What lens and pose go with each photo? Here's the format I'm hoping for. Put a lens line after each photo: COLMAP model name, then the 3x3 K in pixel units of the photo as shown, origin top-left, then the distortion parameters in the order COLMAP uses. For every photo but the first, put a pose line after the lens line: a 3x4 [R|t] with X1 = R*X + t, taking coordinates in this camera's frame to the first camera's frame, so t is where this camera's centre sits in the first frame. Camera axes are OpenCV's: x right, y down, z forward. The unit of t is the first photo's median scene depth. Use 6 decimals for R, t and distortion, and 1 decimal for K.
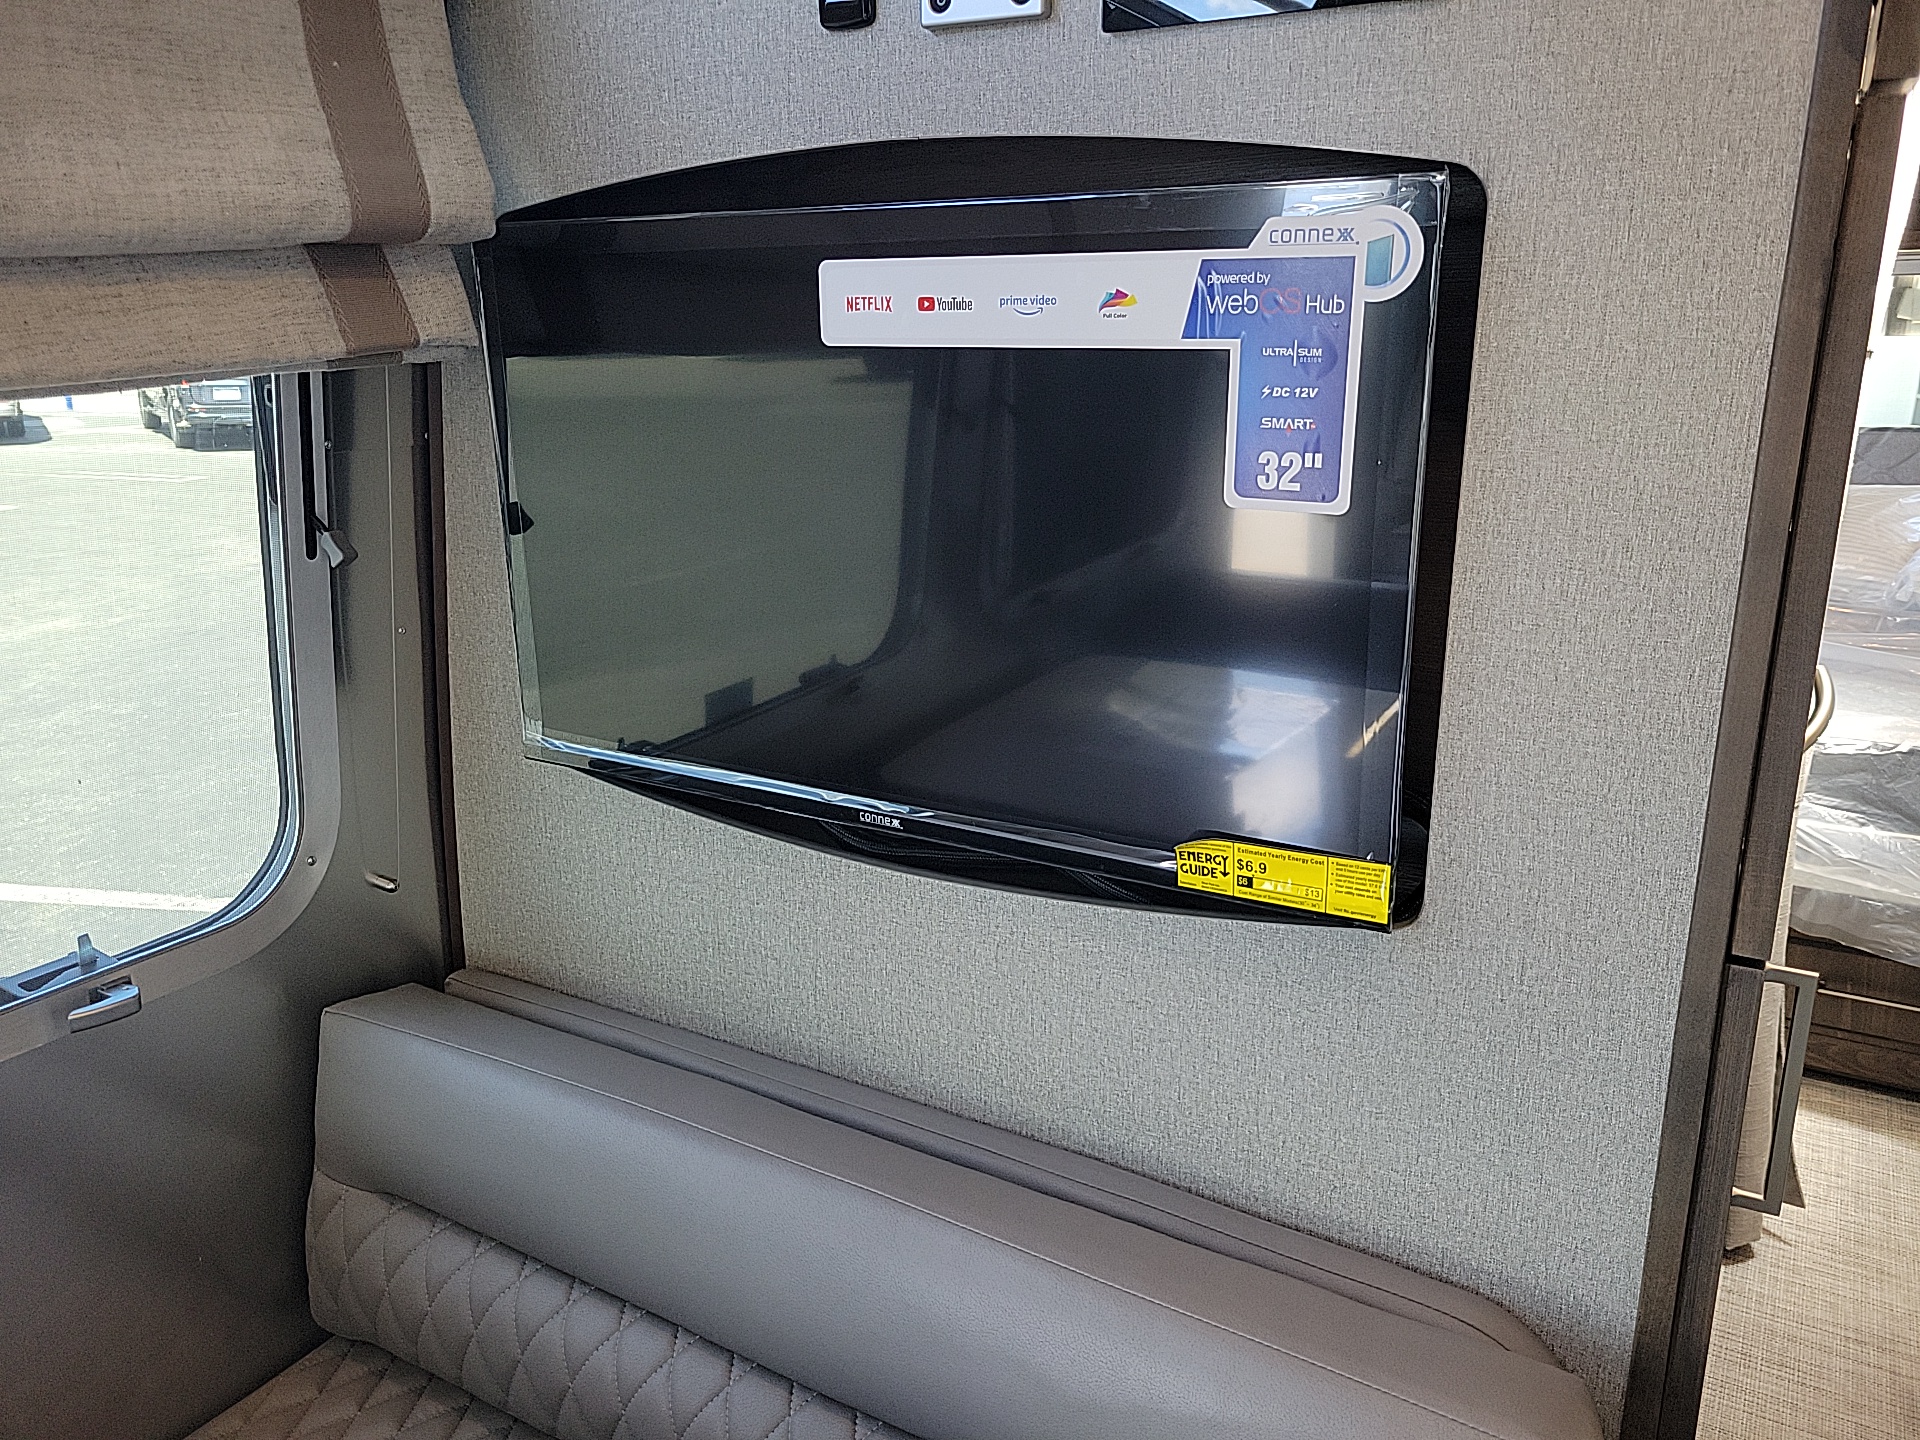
lens RADIAL K [[1474.7, 0, 960.0], [0, 1474.7, 720.0], [0, 0, 1]] dist [0.002255, -0.000198]
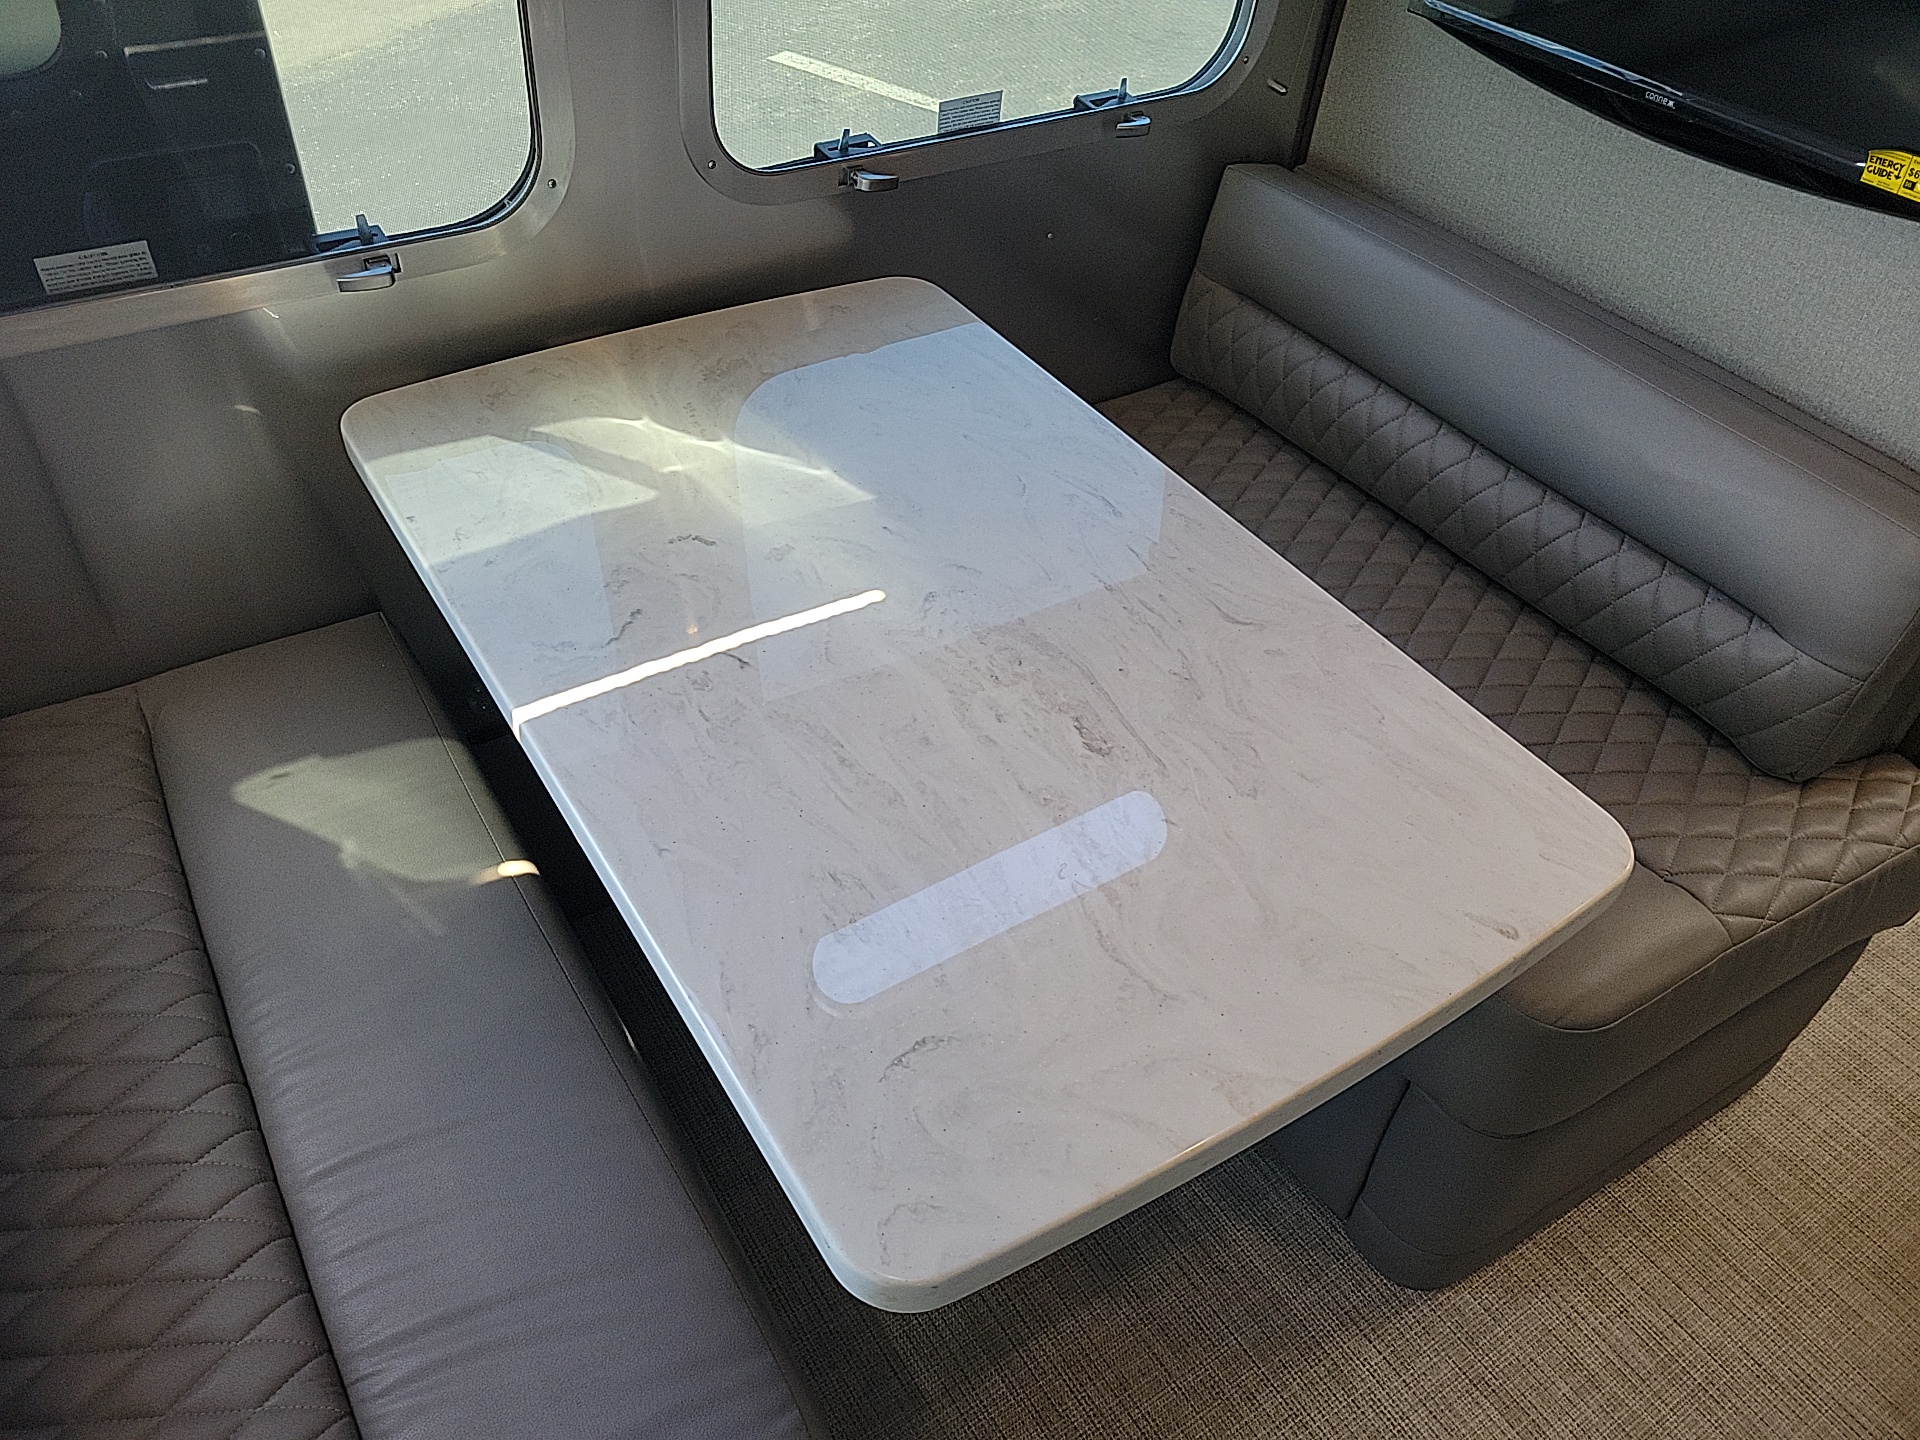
lens RADIAL K [[1440.9, 0, 960.0], [0, 1440.9, 720.0], [0, 0, 1]] dist [0.001397, 0.003570]
pose [[0.893986, 0.332317, -0.300591, -0.037418], [-0.165656, 0.868399, 0.467378, 0.044977], [0.416350, -0.368034, 0.831386, -0.652631]]
